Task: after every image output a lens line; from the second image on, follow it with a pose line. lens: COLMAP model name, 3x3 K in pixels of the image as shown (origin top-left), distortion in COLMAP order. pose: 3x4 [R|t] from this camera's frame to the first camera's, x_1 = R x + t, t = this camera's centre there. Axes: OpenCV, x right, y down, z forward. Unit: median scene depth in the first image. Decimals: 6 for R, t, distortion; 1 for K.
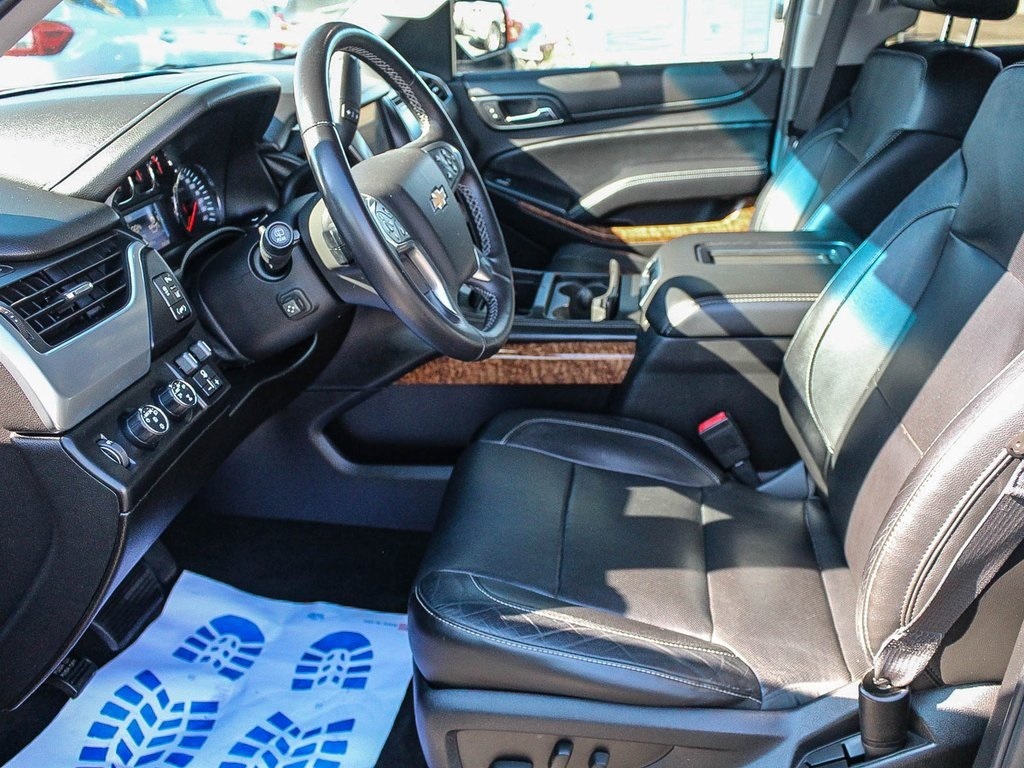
lens RADIAL K [[929.6, 0, 512.0], [0, 929.6, 384.0], [0, 0, 1]] dist [0.014826, -0.001939]
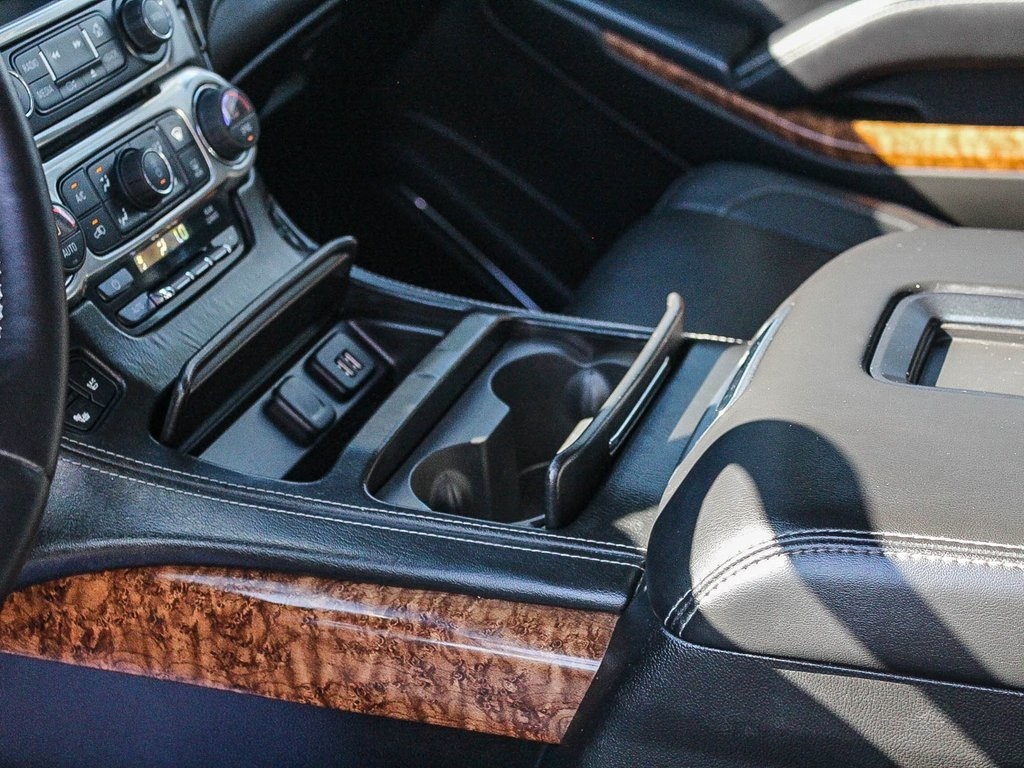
lens RADIAL K [[2007.6, 0, 512.0], [0, 2007.6, 384.0], [0, 0, 1]] dist [0.058019, 0.159781]
pose [[0.976907, 0.094270, -0.191743, 0.217489], [-0.086514, 0.995072, 0.048446, -0.149800], [0.195365, -0.030739, 0.980249, 0.344909]]
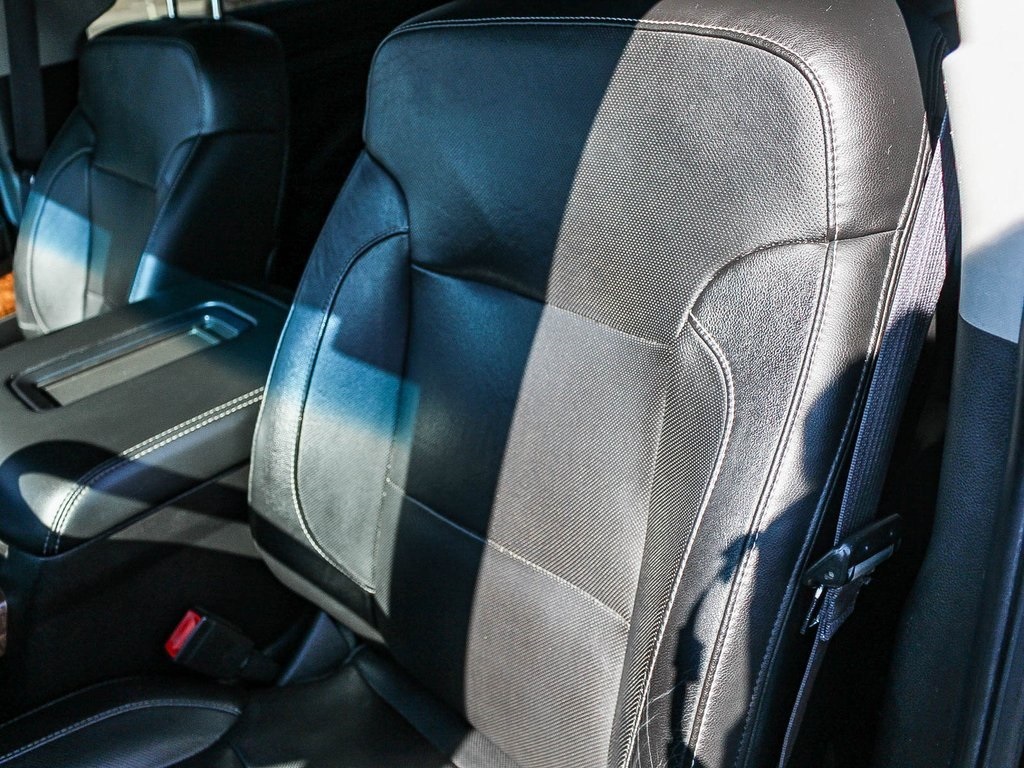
lens RADIAL K [[929.6, 0, 512.0], [0, 929.6, 384.0], [0, 0, 1]] dist [0.014826, -0.001939]
pose [[0.647065, -0.393752, 0.652891, 0.006980], [0.379646, 0.909010, 0.171956, -0.135636], [-0.661193, 0.136601, 0.737675, 0.330272]]
